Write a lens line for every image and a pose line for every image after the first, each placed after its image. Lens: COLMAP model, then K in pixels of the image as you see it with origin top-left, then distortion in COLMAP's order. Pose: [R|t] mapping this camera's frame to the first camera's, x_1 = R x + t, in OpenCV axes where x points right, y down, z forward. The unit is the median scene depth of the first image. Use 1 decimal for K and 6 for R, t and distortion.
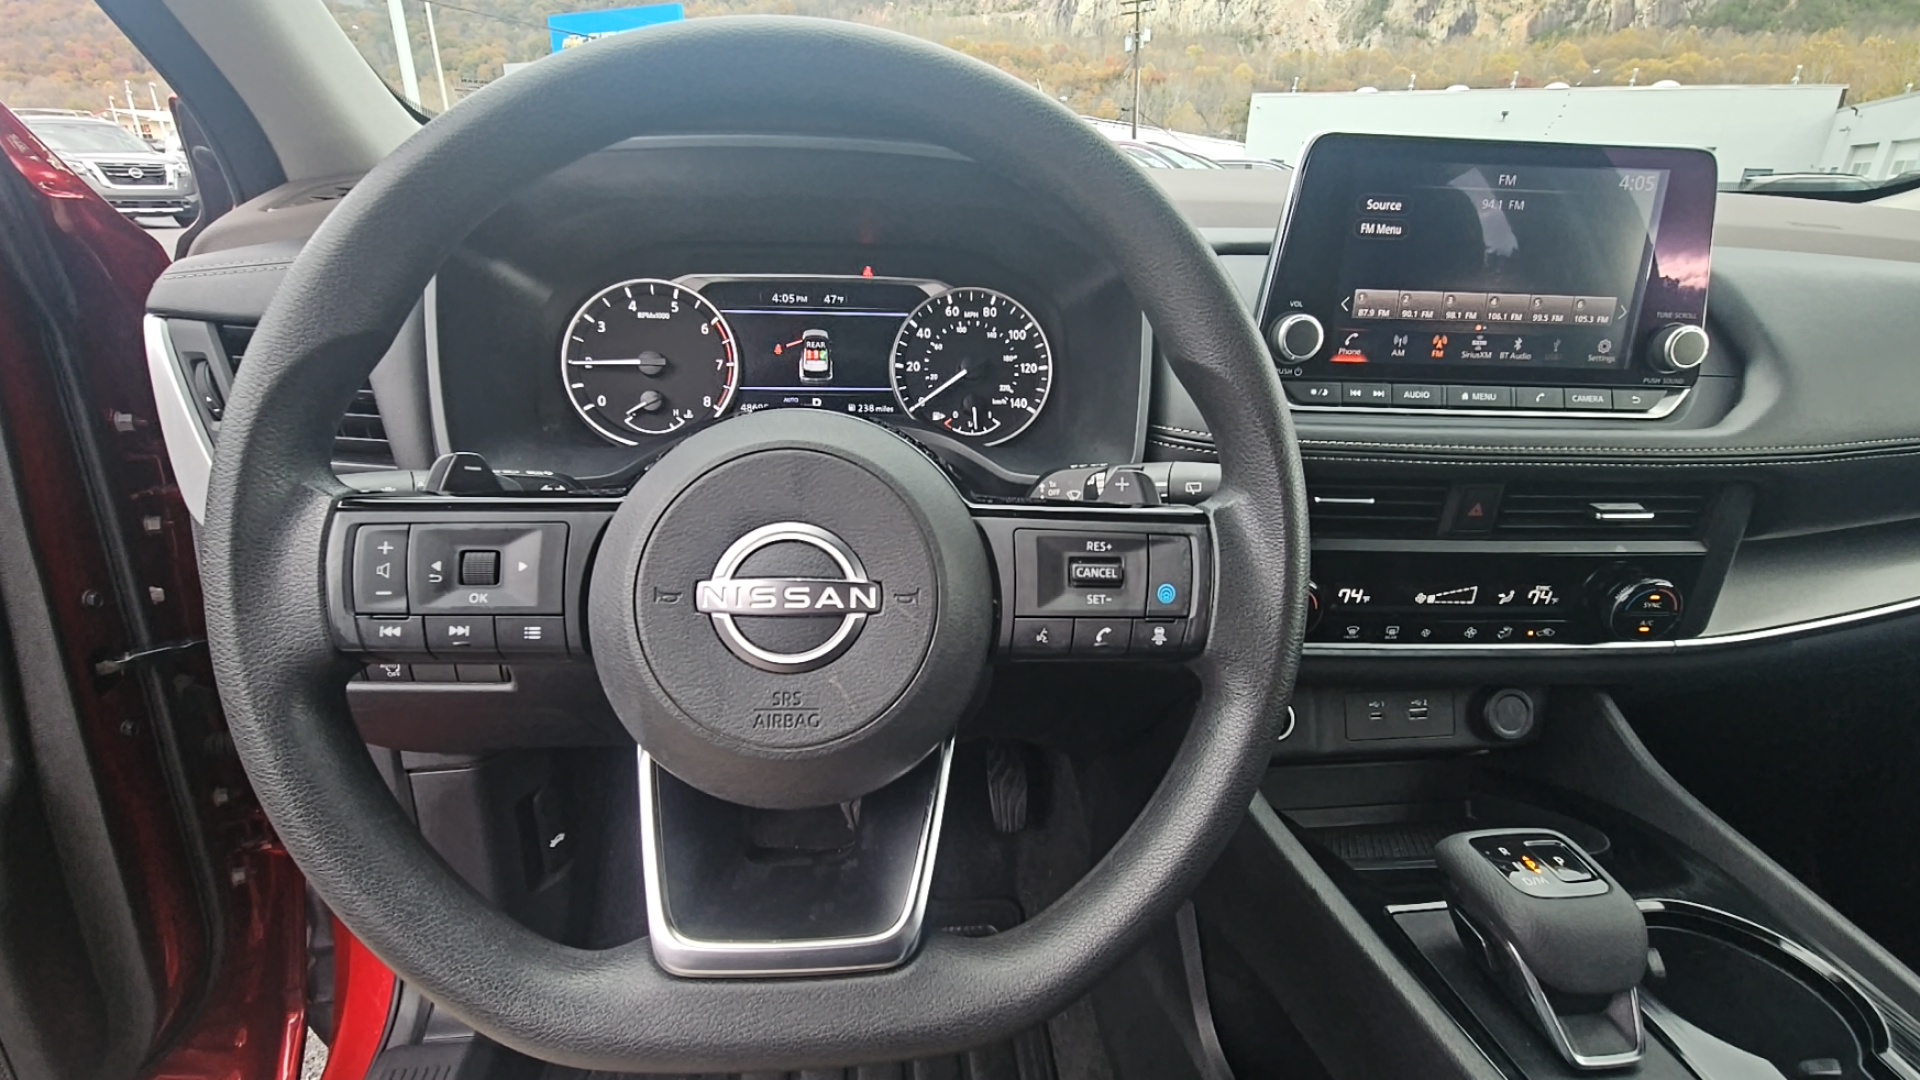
lens RADIAL K [[856.8, 0, 957.8], [0, 856.8, 539.2], [0, 0, 1]] dist [0.013907, -0.009886]
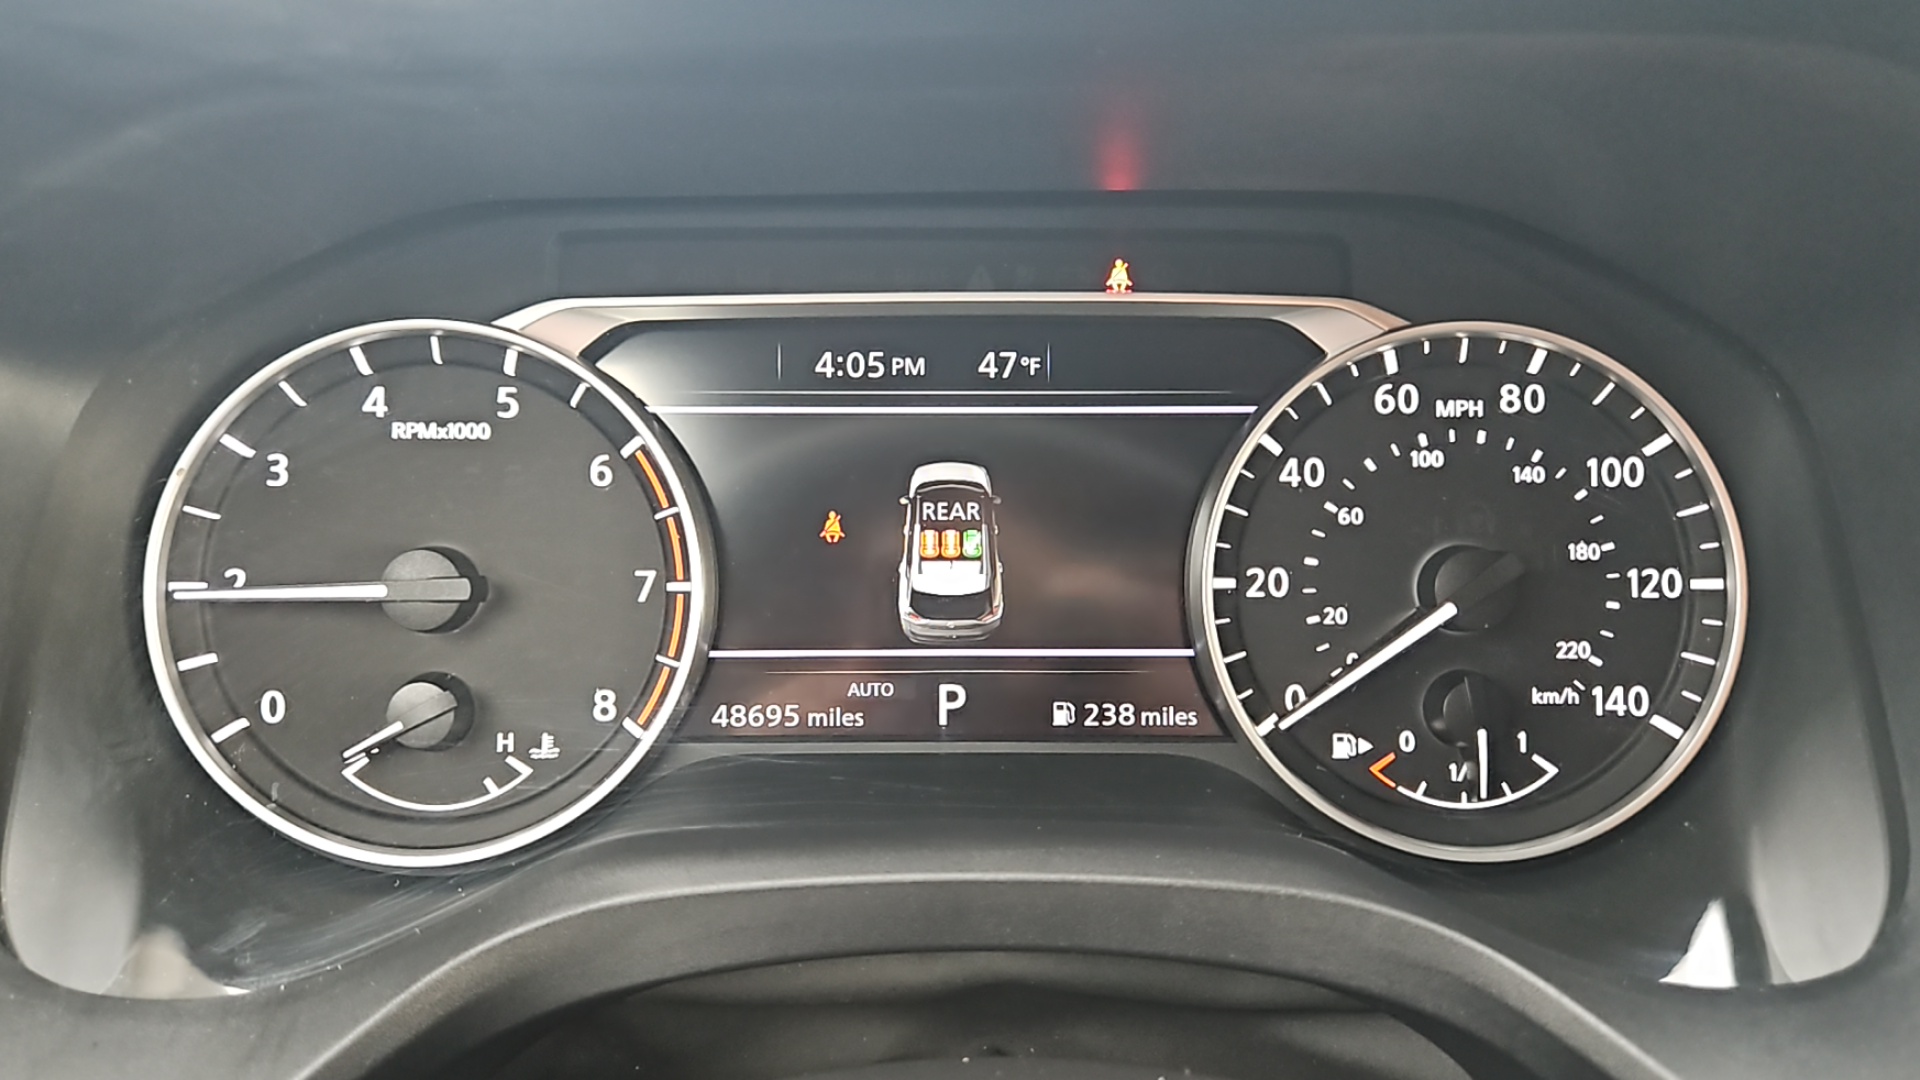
lens RADIAL K [[1417.3, 0, 959.7], [0, 1417.3, 554.4], [0, 0, 1]] dist [0.030609, -0.030848]
pose [[0.995415, 0.005284, -0.095502, -0.113337], [-0.007912, 0.999600, -0.027163, -0.197566], [0.095320, 0.027794, 0.995059, 0.489609]]
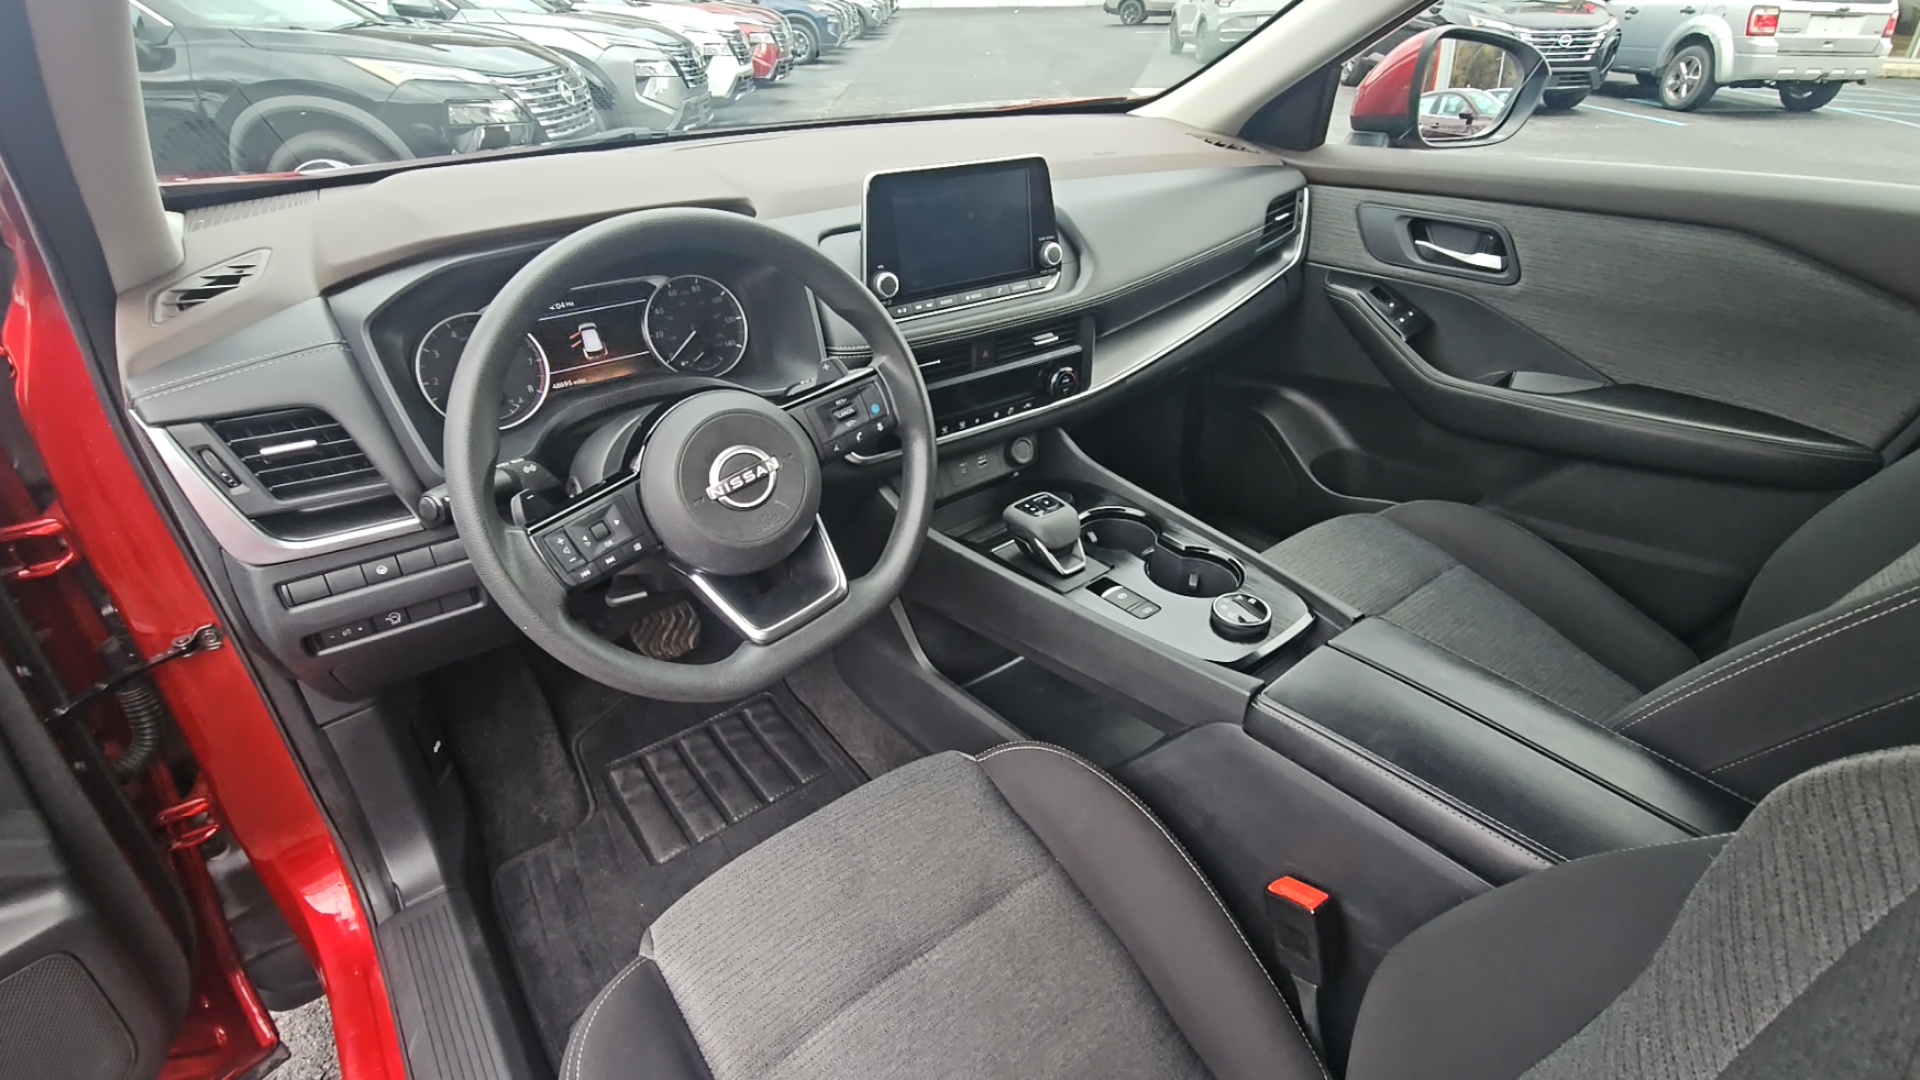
lens RADIAL K [[856.8, 0, 949.5], [0, 856.8, 537.5], [0, 0, 1]] dist [0.013907, -0.009886]
pose [[0.856380, -0.306770, 0.415338, -0.359058], [0.227354, 0.946233, 0.230114, -0.092705], [-0.463599, -0.102636, 0.880081, -0.639447]]
